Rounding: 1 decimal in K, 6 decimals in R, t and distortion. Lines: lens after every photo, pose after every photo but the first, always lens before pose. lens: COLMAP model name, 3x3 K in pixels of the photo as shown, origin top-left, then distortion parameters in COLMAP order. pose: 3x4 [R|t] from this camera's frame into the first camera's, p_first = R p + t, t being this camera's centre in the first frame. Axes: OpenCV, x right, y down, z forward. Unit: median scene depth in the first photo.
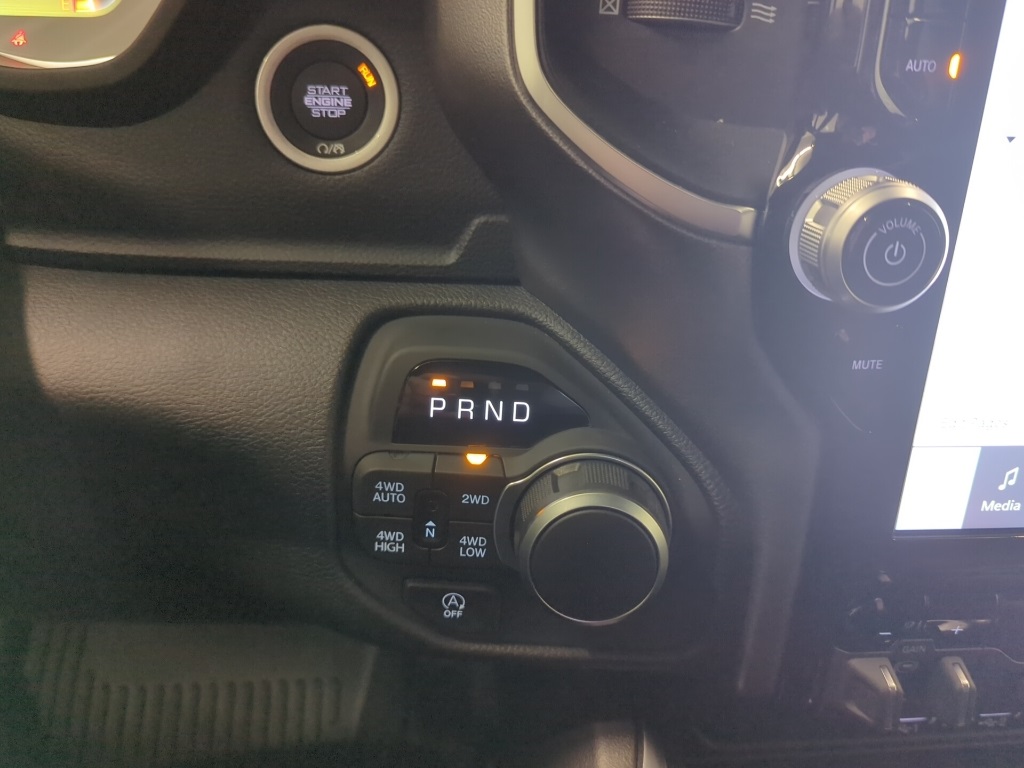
lens RADIAL K [[844.0, 0, 512.0], [0, 844.0, 384.0], [0, 0, 1]] dist [0.042206, -0.011557]
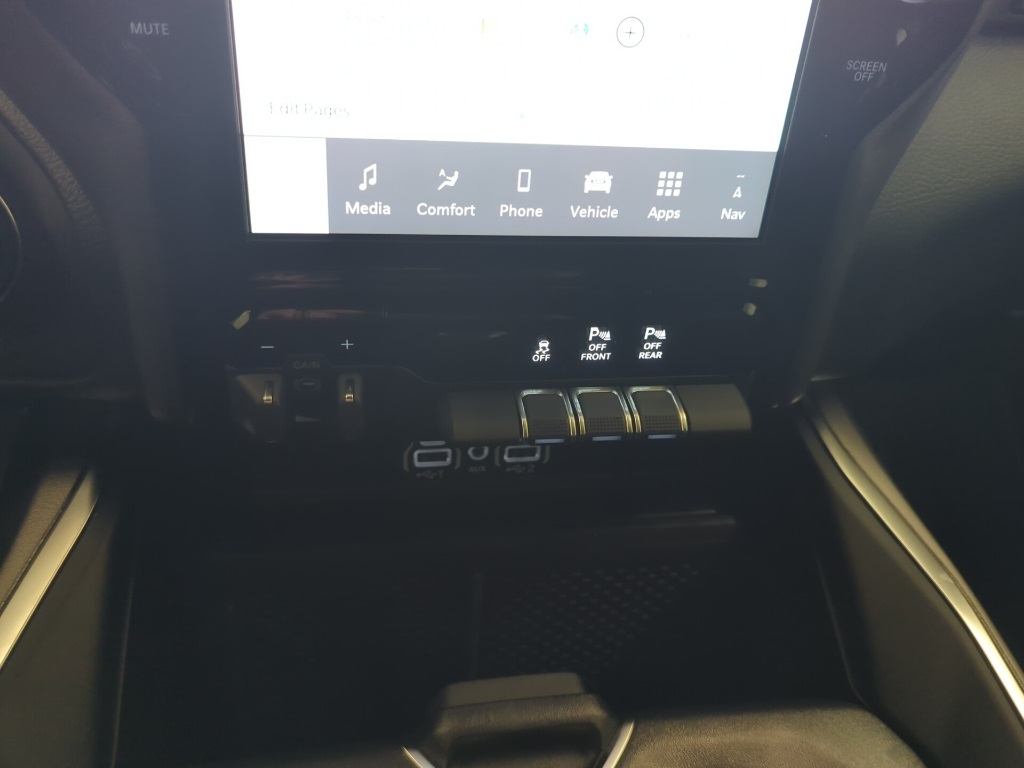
lens RADIAL K [[844.0, 0, 512.0], [0, 844.0, 384.0], [0, 0, 1]] dist [0.042206, -0.011557]
pose [[0.999624, -0.004972, 0.026970, 0.706161], [0.000718, 0.987837, 0.155490, 0.189112], [-0.027415, -0.155412, 0.987469, 0.038597]]
